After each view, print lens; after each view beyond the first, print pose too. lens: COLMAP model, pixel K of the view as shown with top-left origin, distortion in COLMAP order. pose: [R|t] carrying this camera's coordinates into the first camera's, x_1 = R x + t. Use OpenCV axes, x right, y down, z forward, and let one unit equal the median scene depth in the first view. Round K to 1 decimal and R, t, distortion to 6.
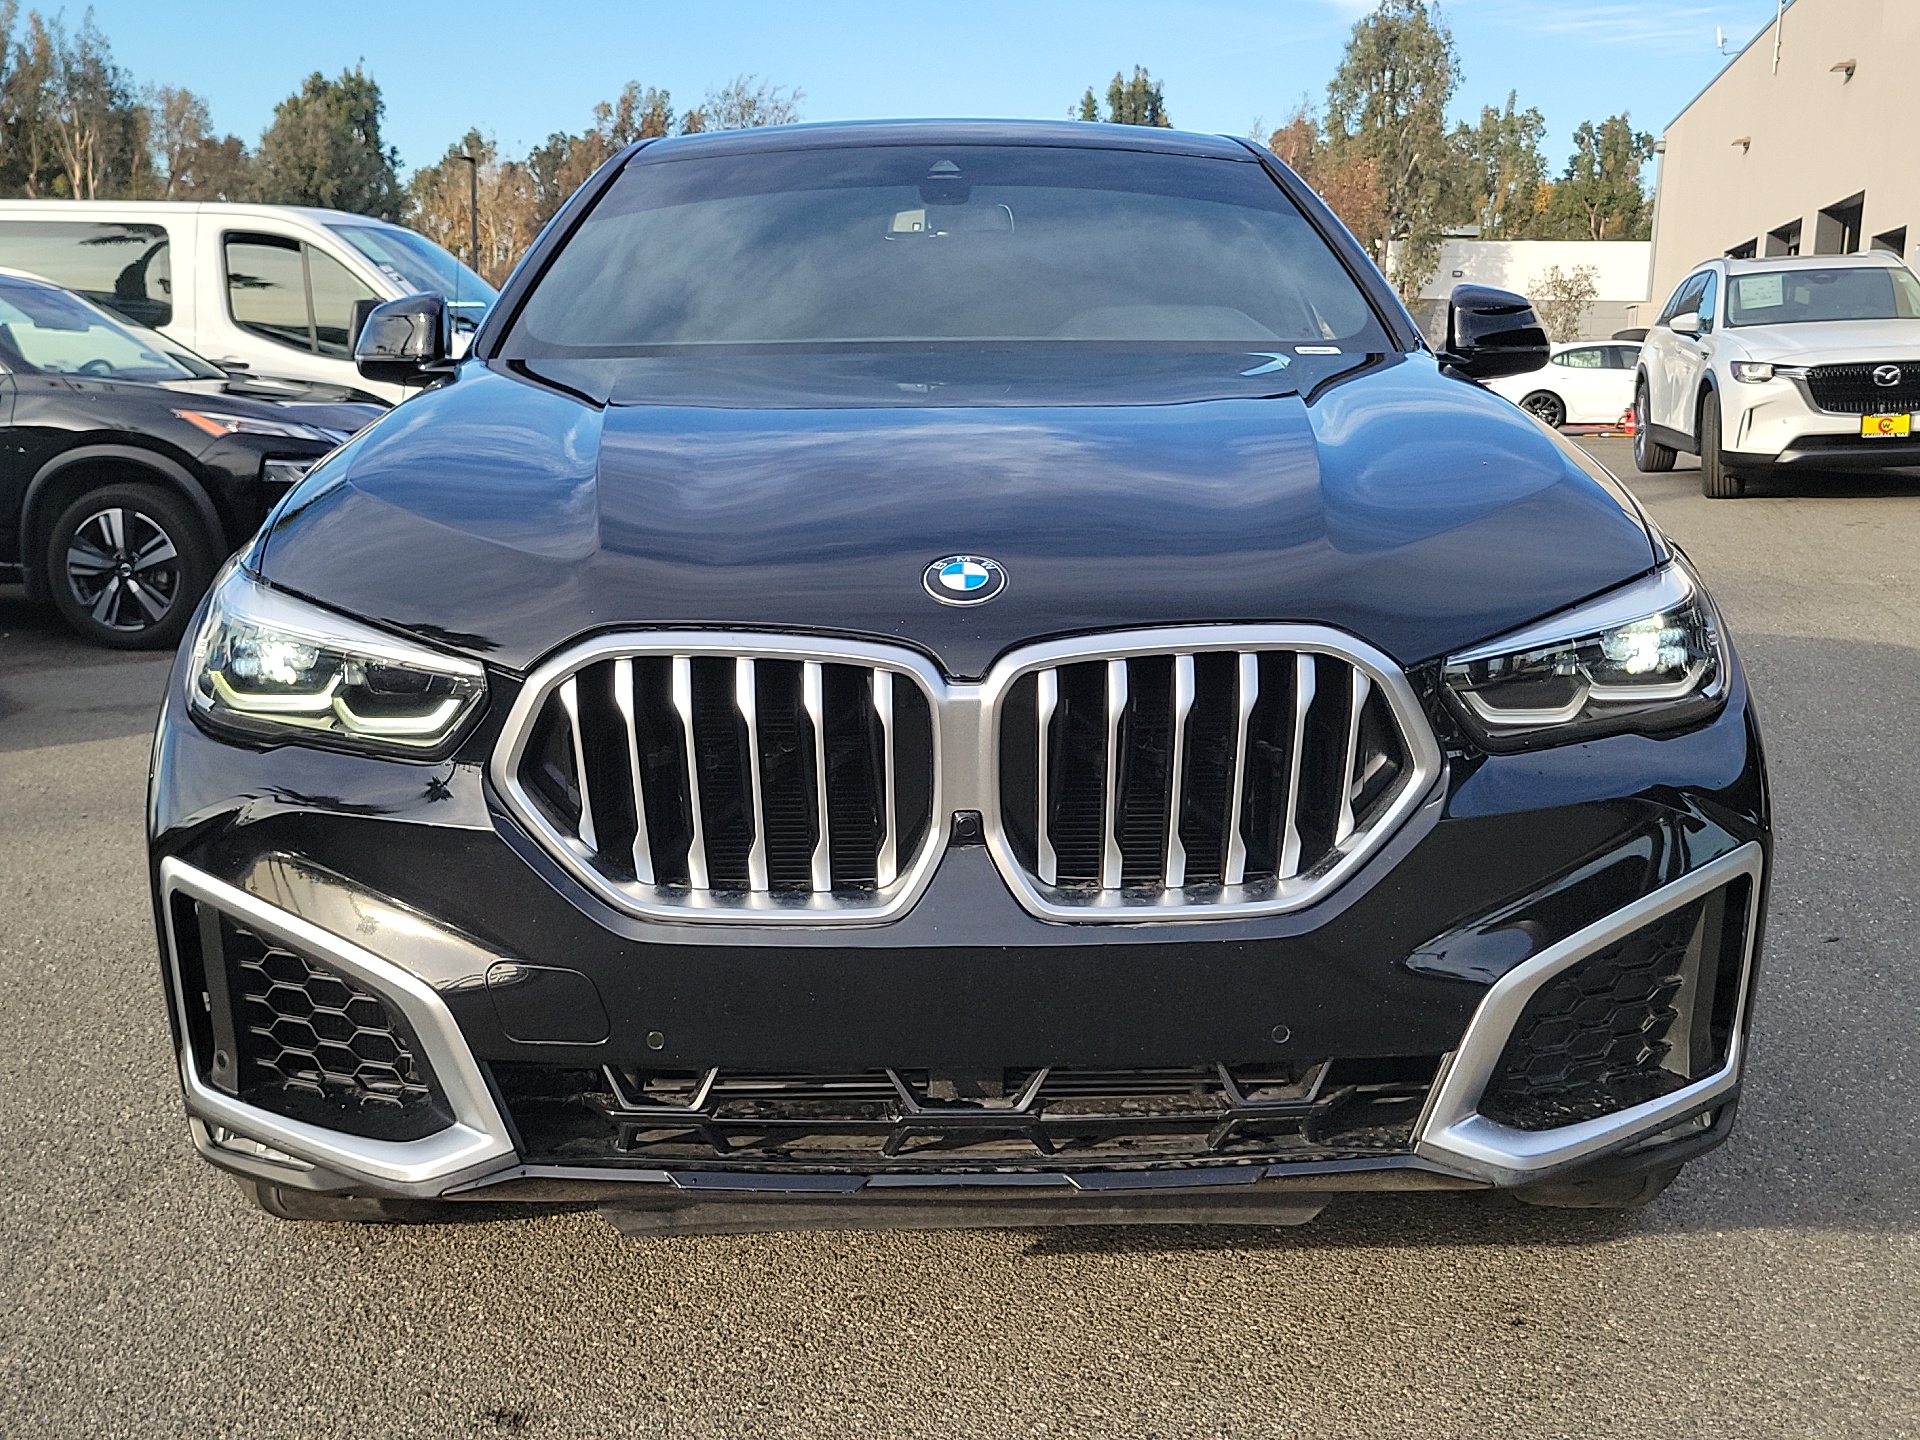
lens RADIAL K [[1478.1, 0, 977.0], [0, 1478.1, 798.8], [0, 0, 1]] dist [0.026746, -0.015486]
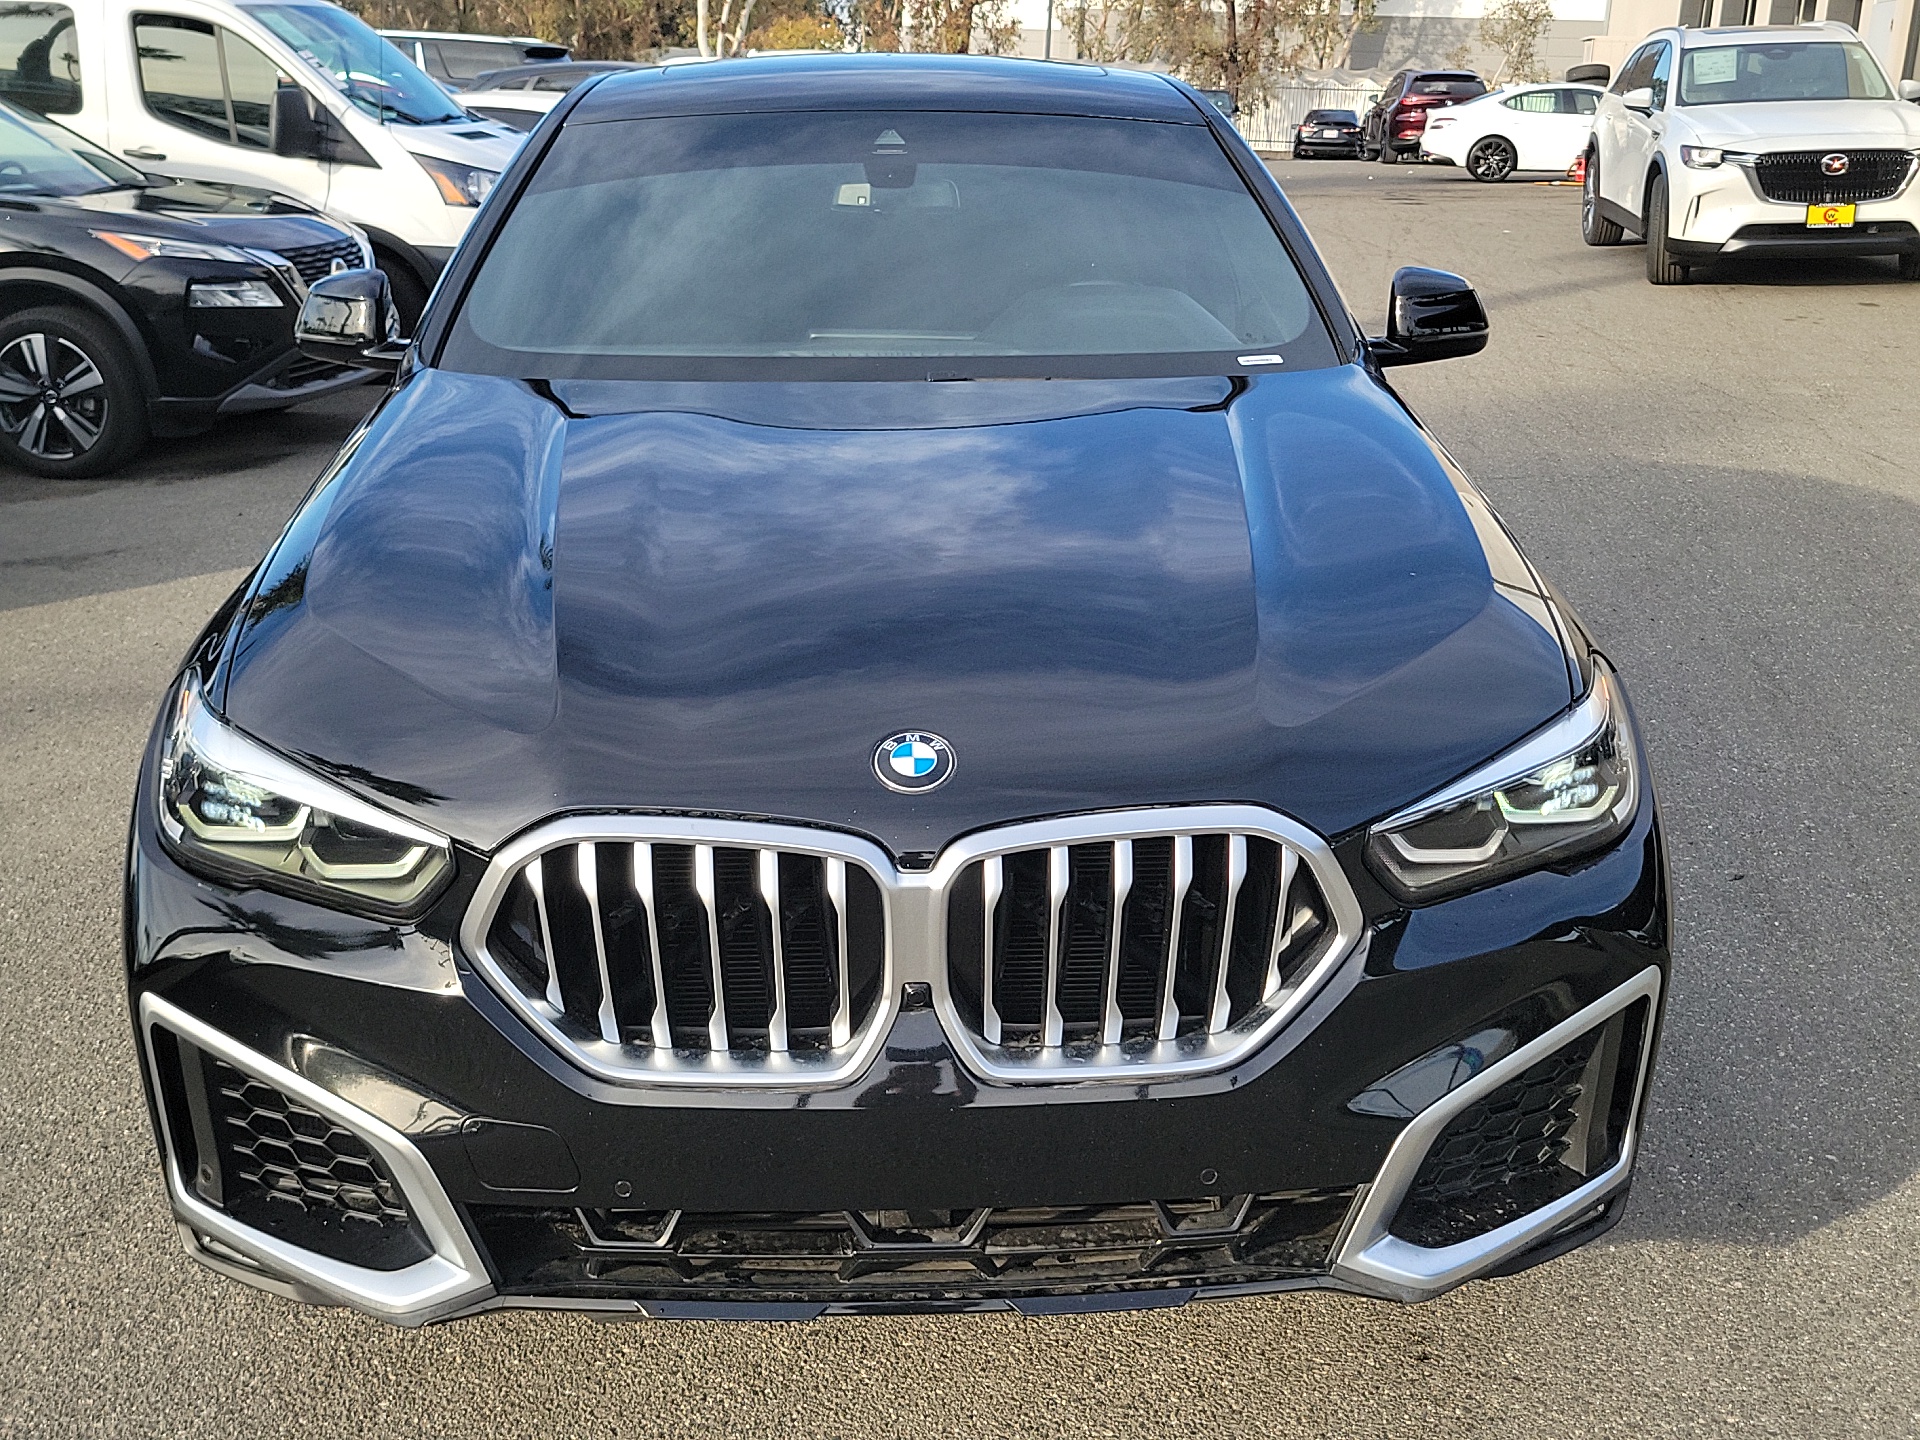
lens RADIAL K [[1465.0, 0, 960.0], [0, 1465.0, 720.0], [0, 0, 1]] dist [0.027738, -0.016025]
pose [[0.999639, -0.000866, 0.026864, -0.003329], [-0.001560, 0.995925, 0.090170, -0.247267], [-0.026832, -0.090179, 0.995564, -0.024308]]
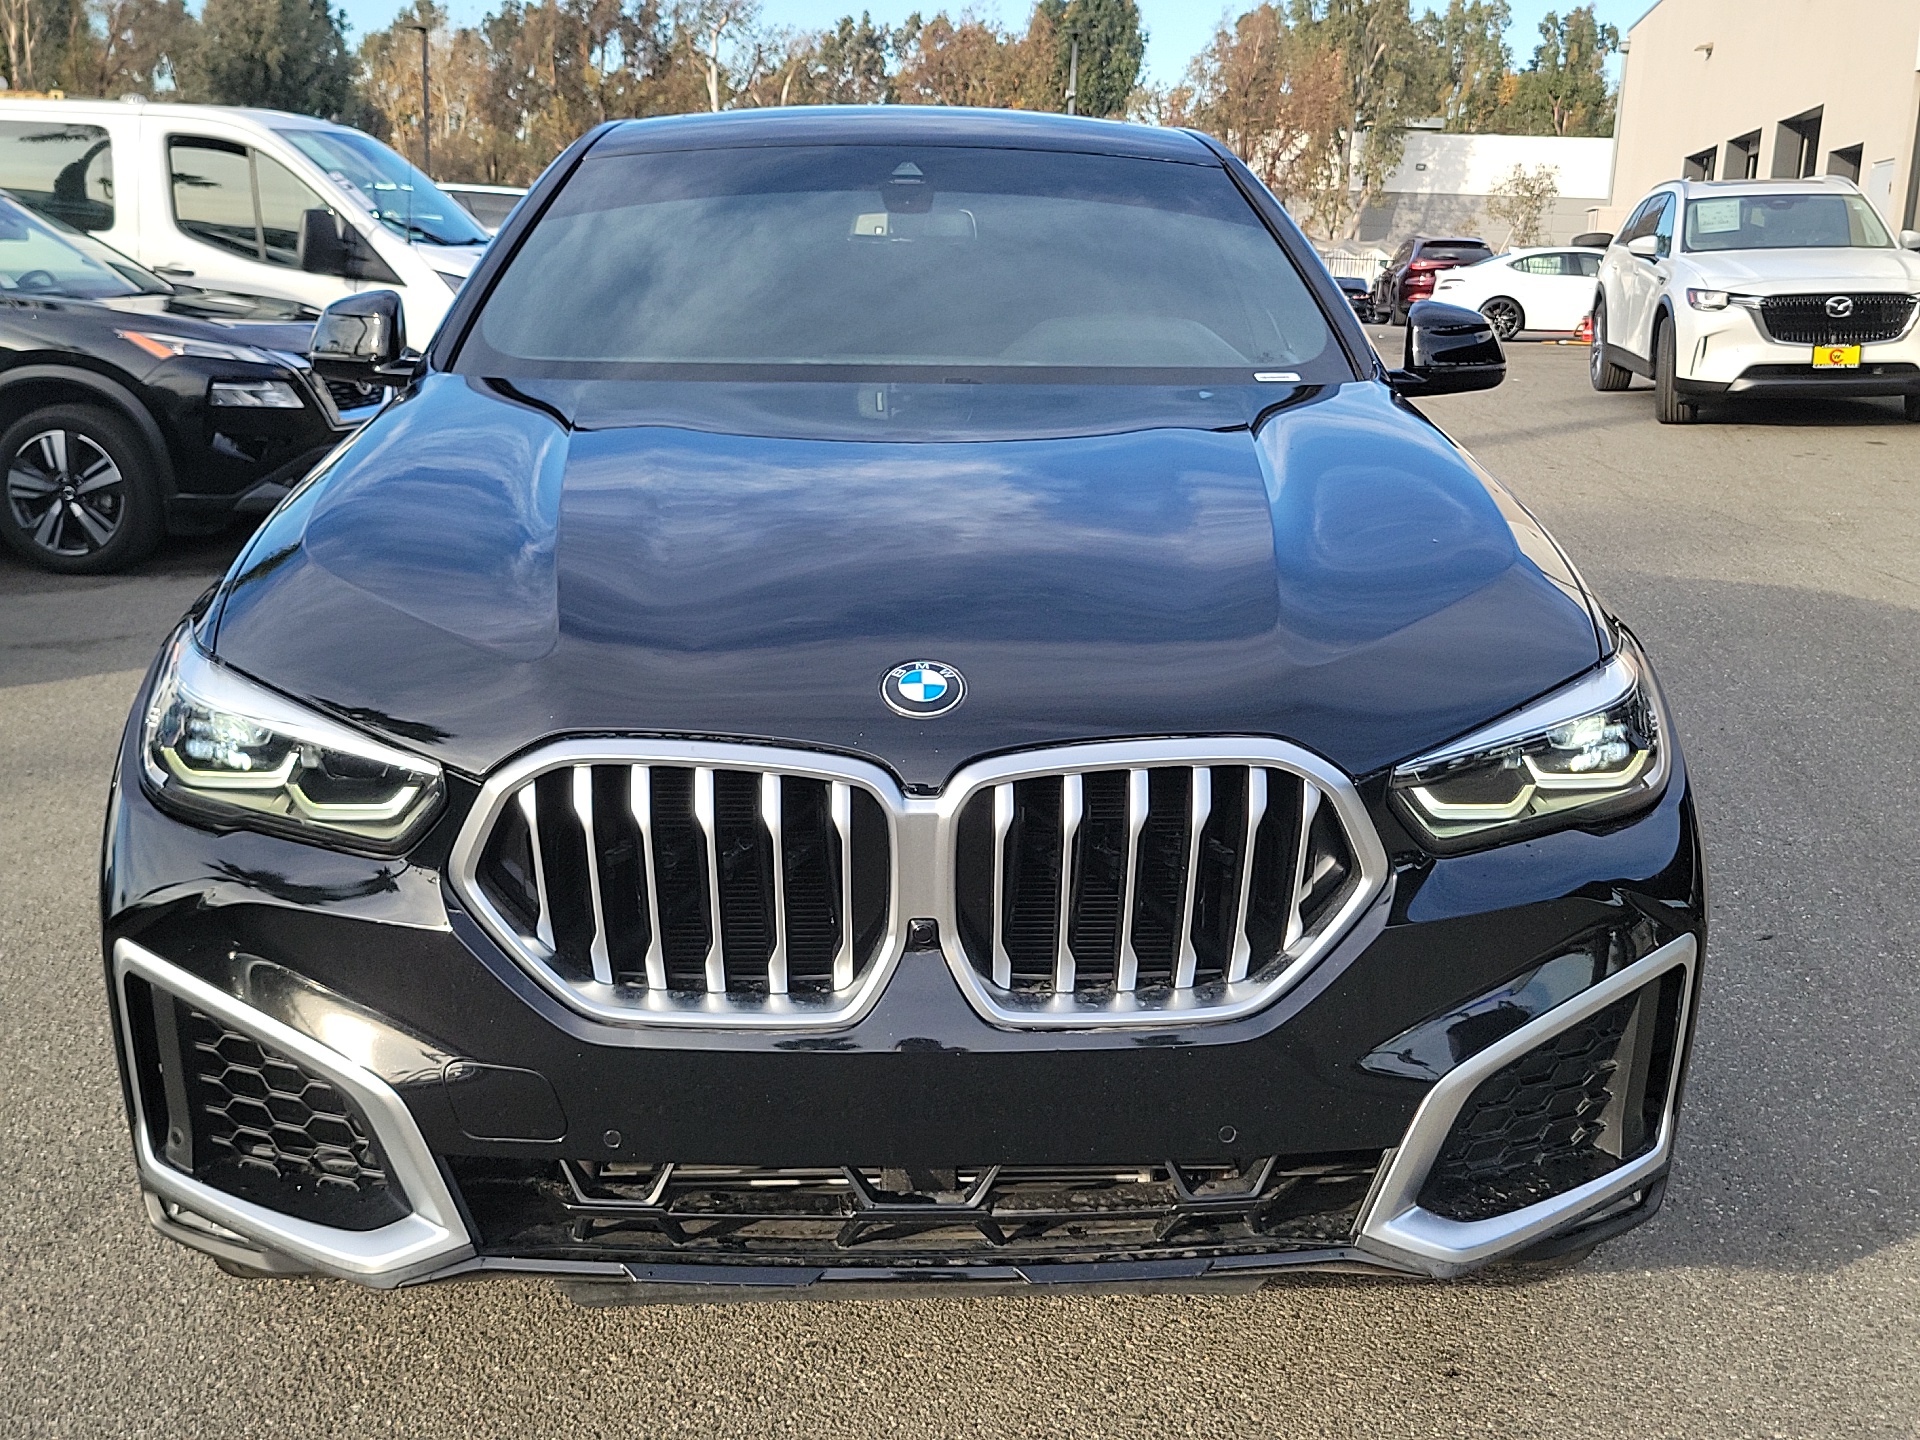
lens RADIAL K [[1474.8, 0, 973.0], [0, 1474.8, 758.2], [0, 0, 1]] dist [0.026976, -0.016326]
pose [[0.999578, 0.010764, 0.026994, -0.000847], [-0.011561, 0.999497, 0.029528, -0.119659], [-0.026663, -0.029828, 0.999199, -0.007323]]
